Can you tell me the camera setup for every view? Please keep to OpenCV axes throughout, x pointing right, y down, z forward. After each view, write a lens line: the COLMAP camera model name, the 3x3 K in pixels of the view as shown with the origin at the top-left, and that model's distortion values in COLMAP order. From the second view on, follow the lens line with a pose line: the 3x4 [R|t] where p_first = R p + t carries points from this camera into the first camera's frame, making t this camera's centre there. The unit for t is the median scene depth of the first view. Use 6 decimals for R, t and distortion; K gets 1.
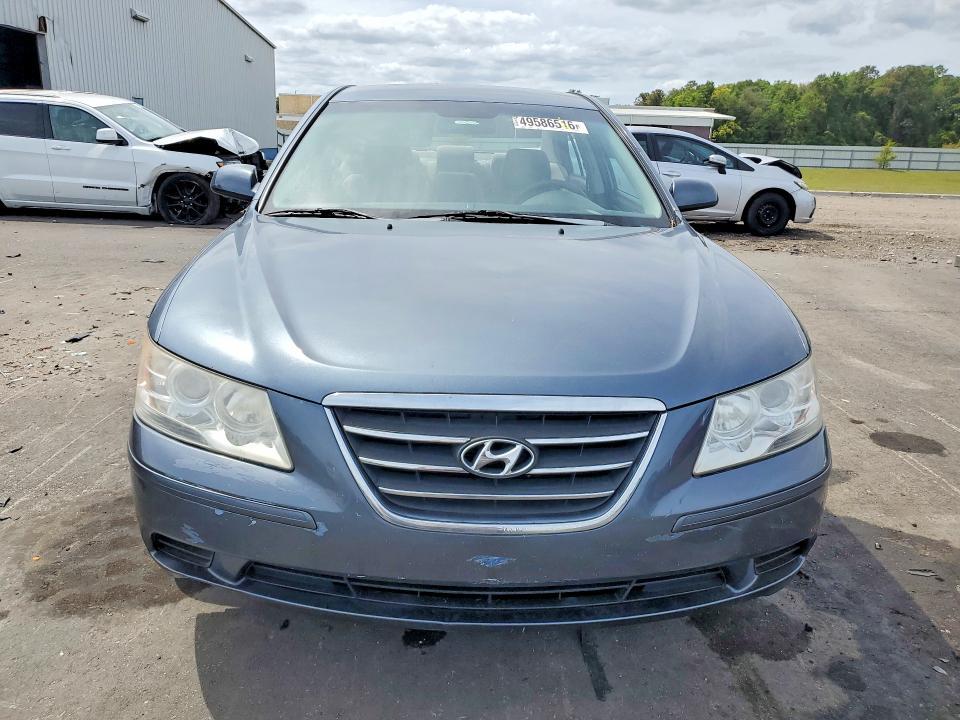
lens RADIAL K [[789.6, 0, 480.0], [0, 789.6, 360.0], [0, 0, 1]] dist [0.037778, -0.004934]
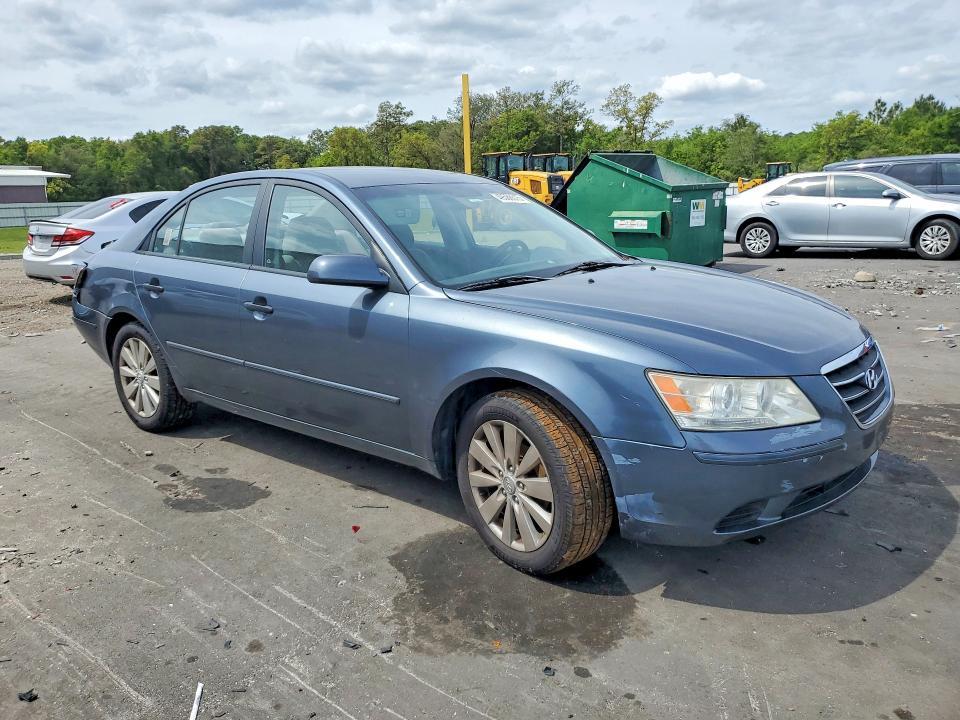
lens RADIAL K [[789.6, 0, 480.0], [0, 789.6, 360.0], [0, 0, 1]] dist [0.037778, -0.004934]
pose [[0.627264, -0.215637, 0.748359, -0.133851], [0.259316, 0.963903, 0.060390, -0.018269], [-0.734367, 0.156181, 0.660539, 0.031231]]
